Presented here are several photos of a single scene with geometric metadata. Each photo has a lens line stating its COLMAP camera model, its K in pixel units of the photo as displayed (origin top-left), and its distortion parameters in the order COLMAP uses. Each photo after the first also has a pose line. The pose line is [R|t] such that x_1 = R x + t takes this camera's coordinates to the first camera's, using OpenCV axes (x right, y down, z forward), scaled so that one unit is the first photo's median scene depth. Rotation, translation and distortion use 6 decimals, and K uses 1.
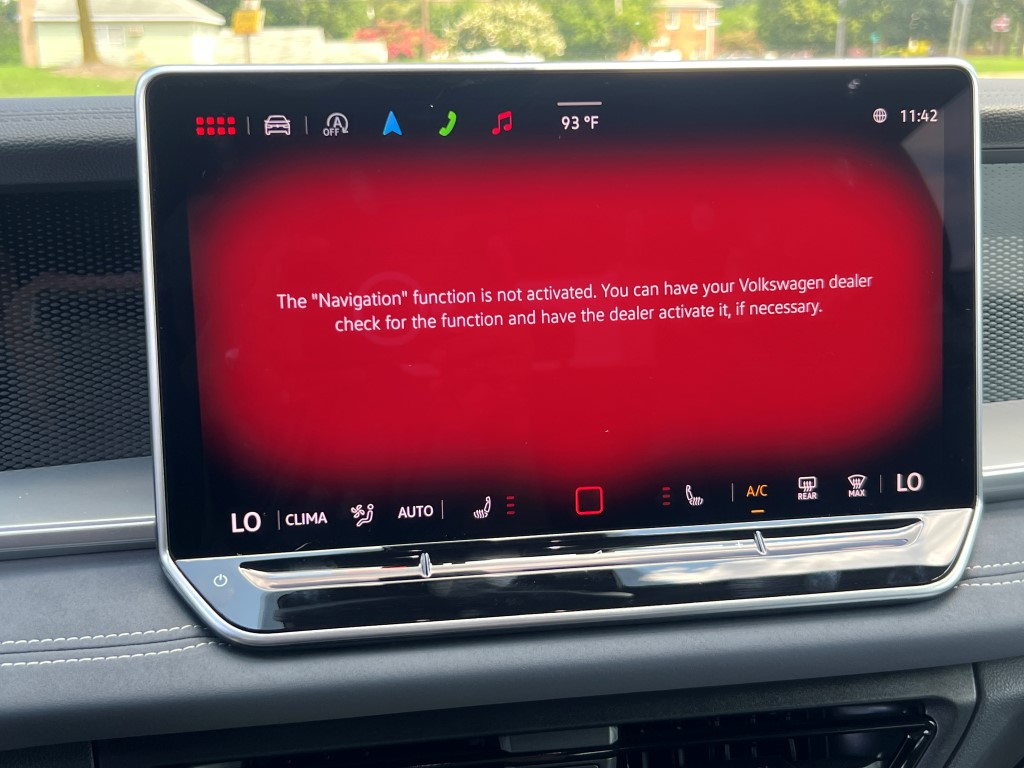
lens RADIAL K [[1236.6, 0, 508.0], [0, 1236.6, 393.5], [0, 0, 1]] dist [0.059083, 0.000000]
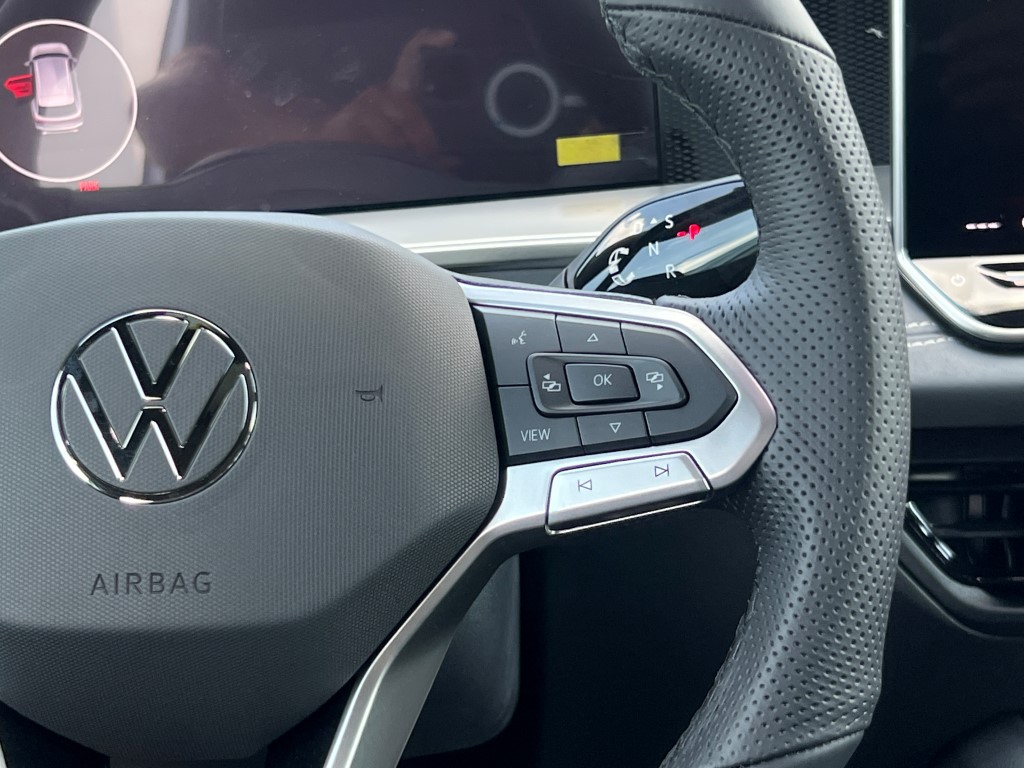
lens RADIAL K [[1949.8, 0, 517.3], [0, 1949.8, 399.5], [0, 0, 1]] dist [0.195486, 0.000000]
pose [[0.956716, 0.026109, -0.289849, -0.103754], [0.001627, 0.995472, 0.095040, 0.090652], [0.291018, -0.091398, 0.952342, -0.603702]]
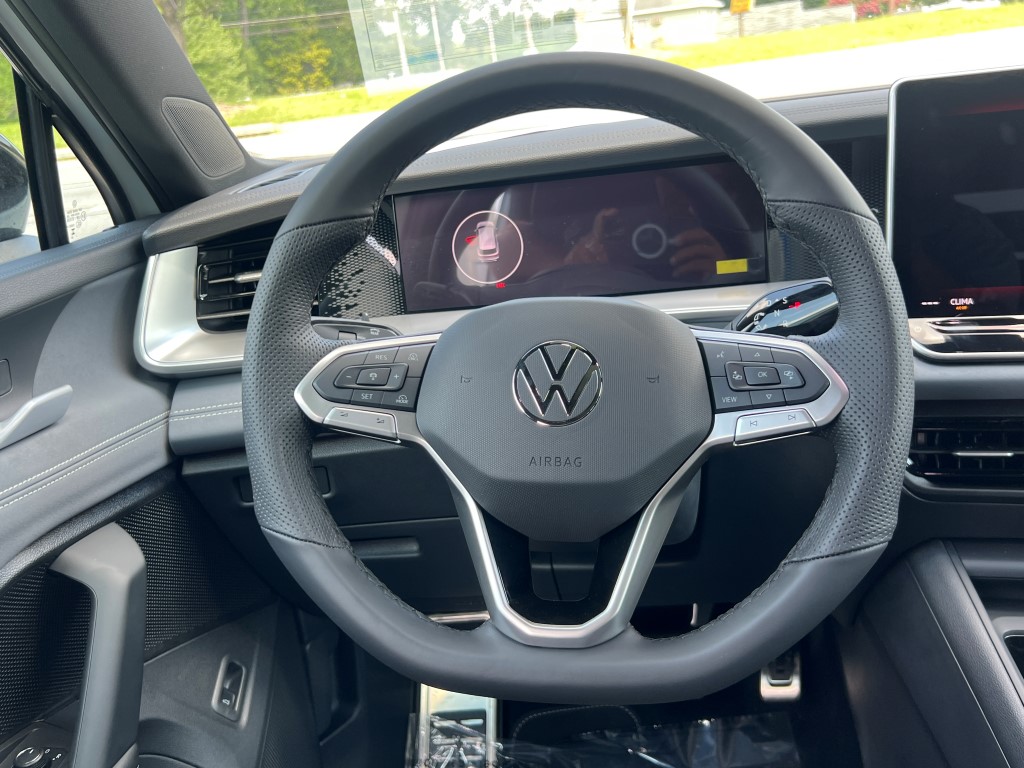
lens RADIAL K [[923.4, 0, 513.2], [0, 923.4, 393.5], [0, 0, 1]] dist [0.075788, -0.127743]
pose [[0.905170, 0.045588, -0.422598, -0.172691], [-0.000981, 0.994453, 0.105175, 0.089783], [0.425049, -0.094787, 0.900194, -0.677415]]
